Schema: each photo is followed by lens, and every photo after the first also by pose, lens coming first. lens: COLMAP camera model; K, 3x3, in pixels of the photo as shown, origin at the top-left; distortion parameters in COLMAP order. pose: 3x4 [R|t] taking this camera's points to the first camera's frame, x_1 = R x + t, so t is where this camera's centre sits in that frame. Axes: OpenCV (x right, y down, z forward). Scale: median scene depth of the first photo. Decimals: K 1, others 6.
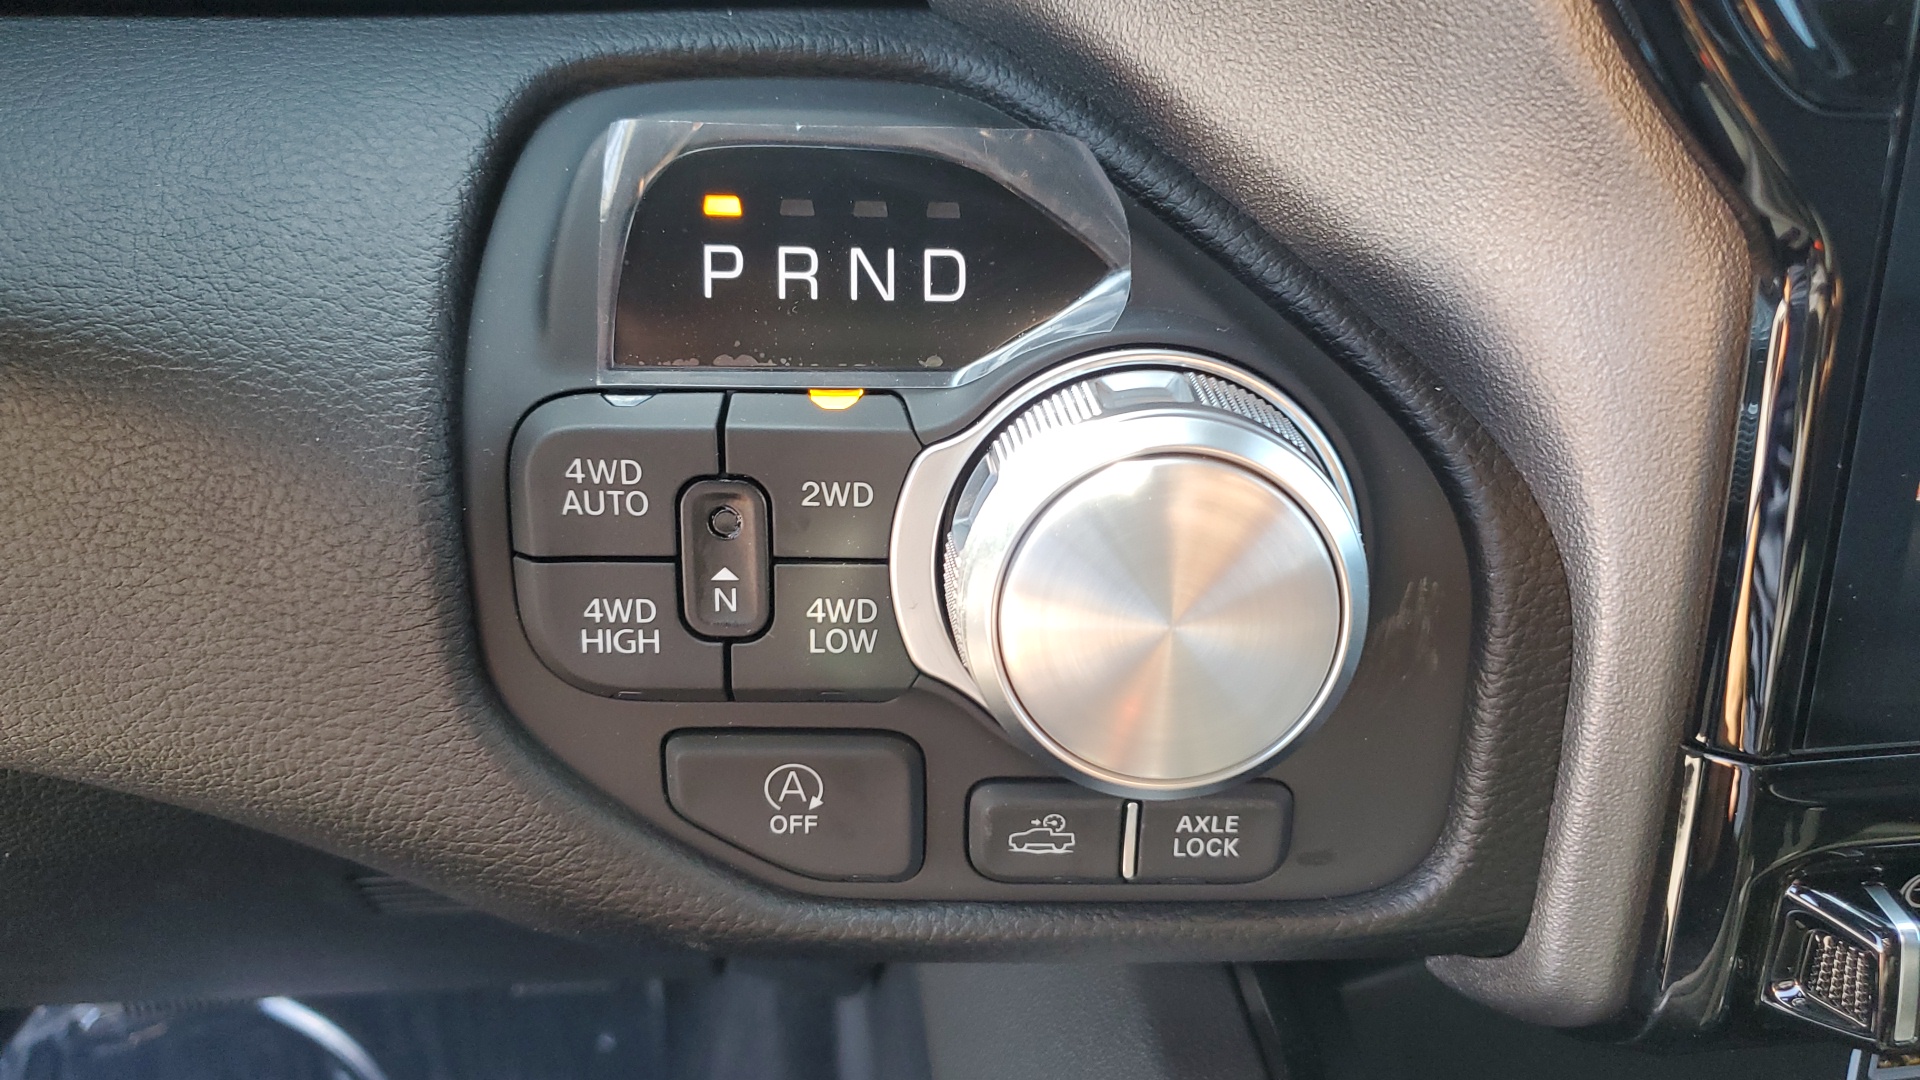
lens RADIAL K [[1555.2, 0, 955.7], [0, 1555.2, 527.5], [0, 0, 1]] dist [0.093119, -0.117406]
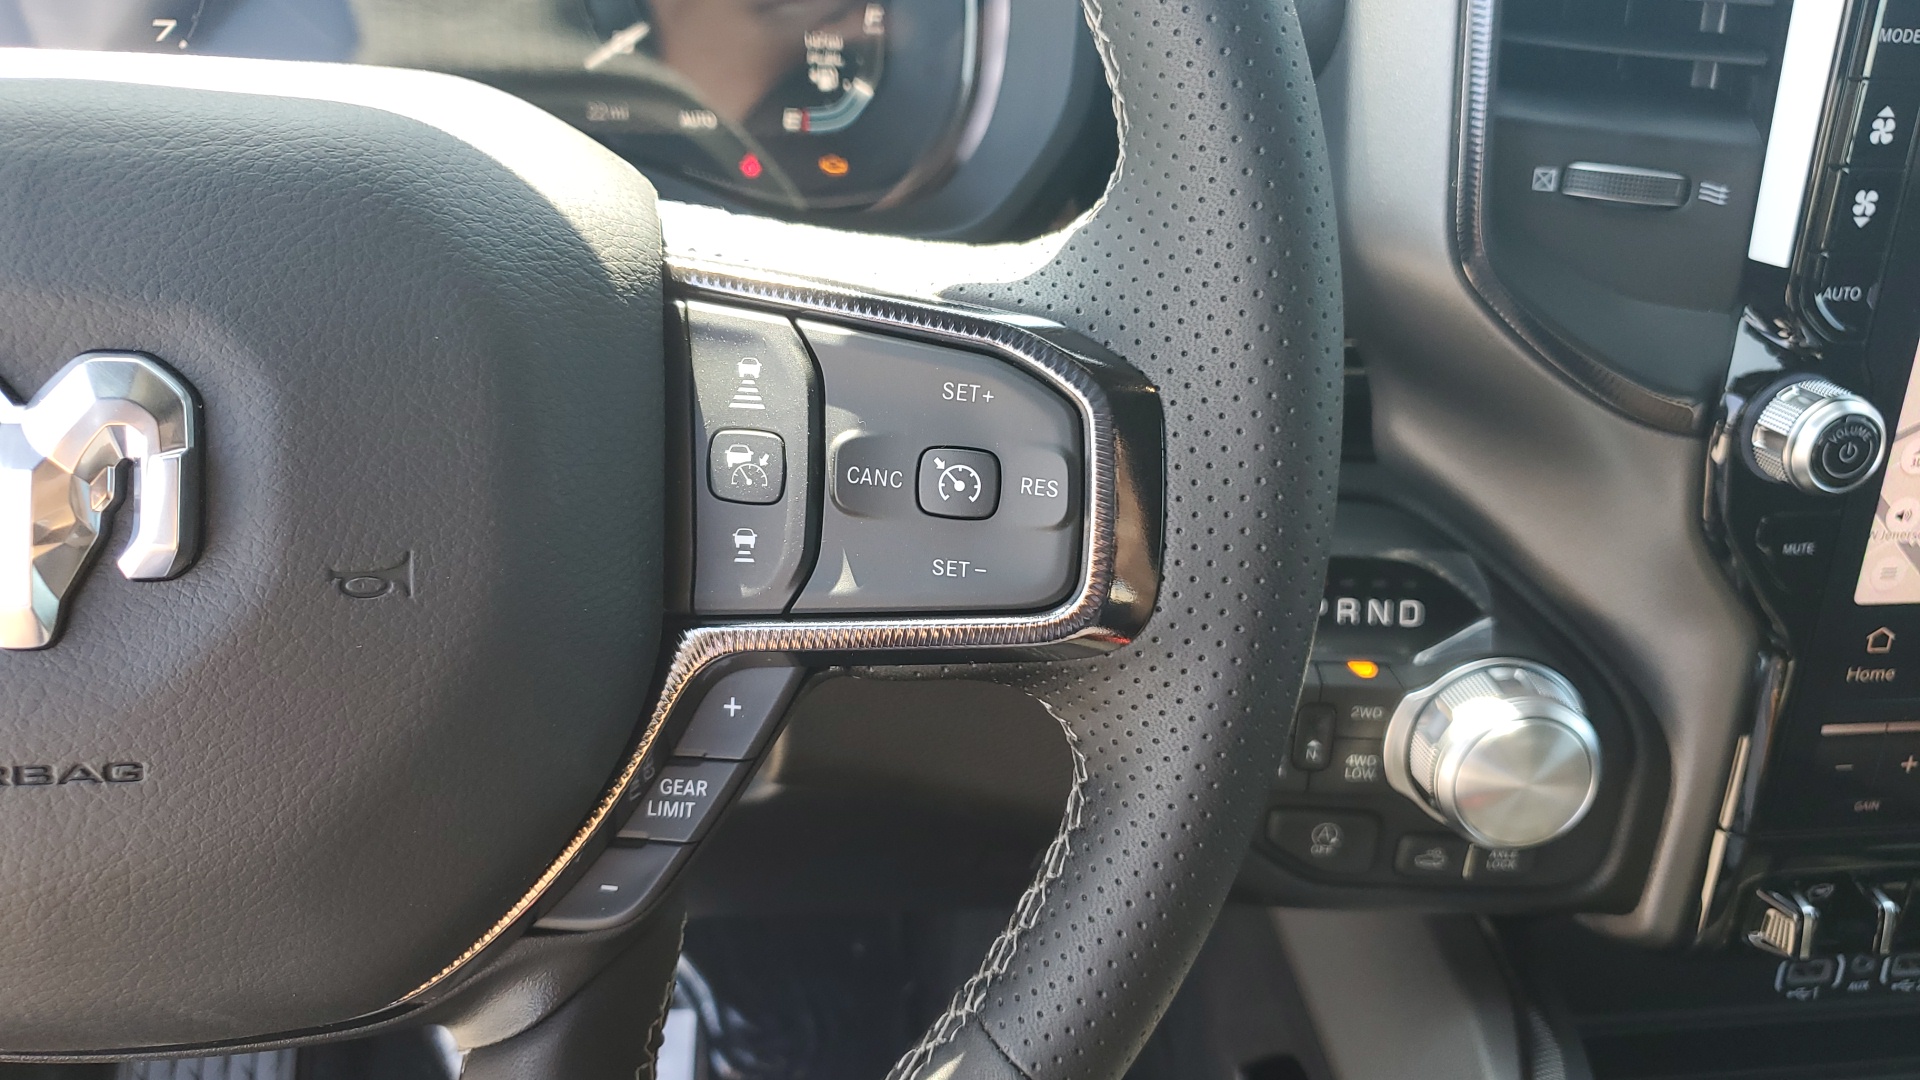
lens RADIAL K [[1555.2, 0, 977.4], [0, 1555.2, 520.7], [0, 0, 1]] dist [0.093119, -0.117406]
pose [[0.997751, 0.036546, 0.056196, -0.773428], [-0.038832, 0.998439, 0.040135, -0.365754], [-0.054642, -0.042227, 0.997613, -1.239763]]
